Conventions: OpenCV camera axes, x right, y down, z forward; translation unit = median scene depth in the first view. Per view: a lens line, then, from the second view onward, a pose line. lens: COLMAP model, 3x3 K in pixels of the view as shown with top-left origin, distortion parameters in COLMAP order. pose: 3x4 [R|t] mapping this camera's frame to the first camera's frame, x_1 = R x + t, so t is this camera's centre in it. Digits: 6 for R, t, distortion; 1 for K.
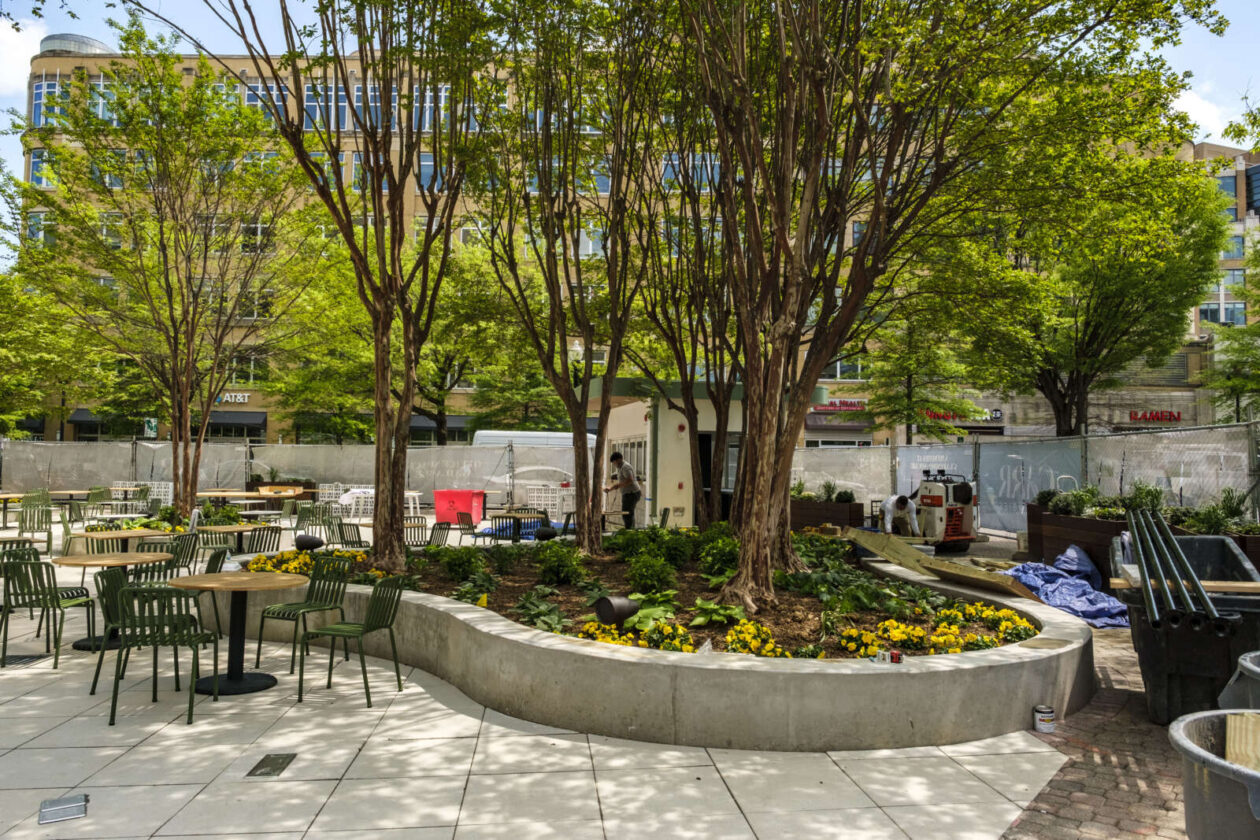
lens RADIAL K [[863.5, 0, 630.0], [0, 863.5, 420.0], [0, 0, 1]] dist [-0.007289, -0.002030]
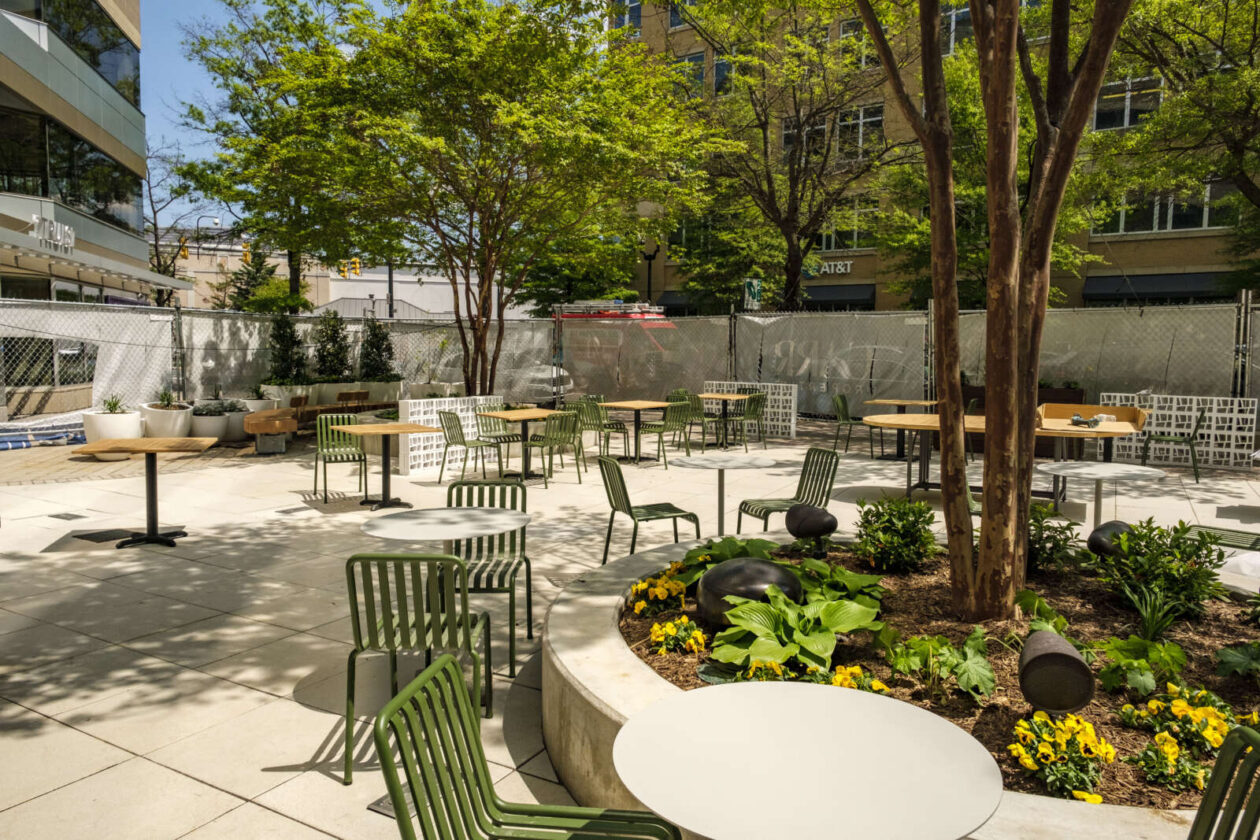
lens RADIAL K [[863.5, 0, 630.0], [0, 863.5, 420.0], [0, 0, 1]] dist [-0.007289, -0.002030]
pose [[0.813666, 0.048146, -0.579336, -0.277376], [0.026037, 0.992546, 0.119054, 0.024553], [0.580750, -0.111954, 0.806347, 0.457800]]
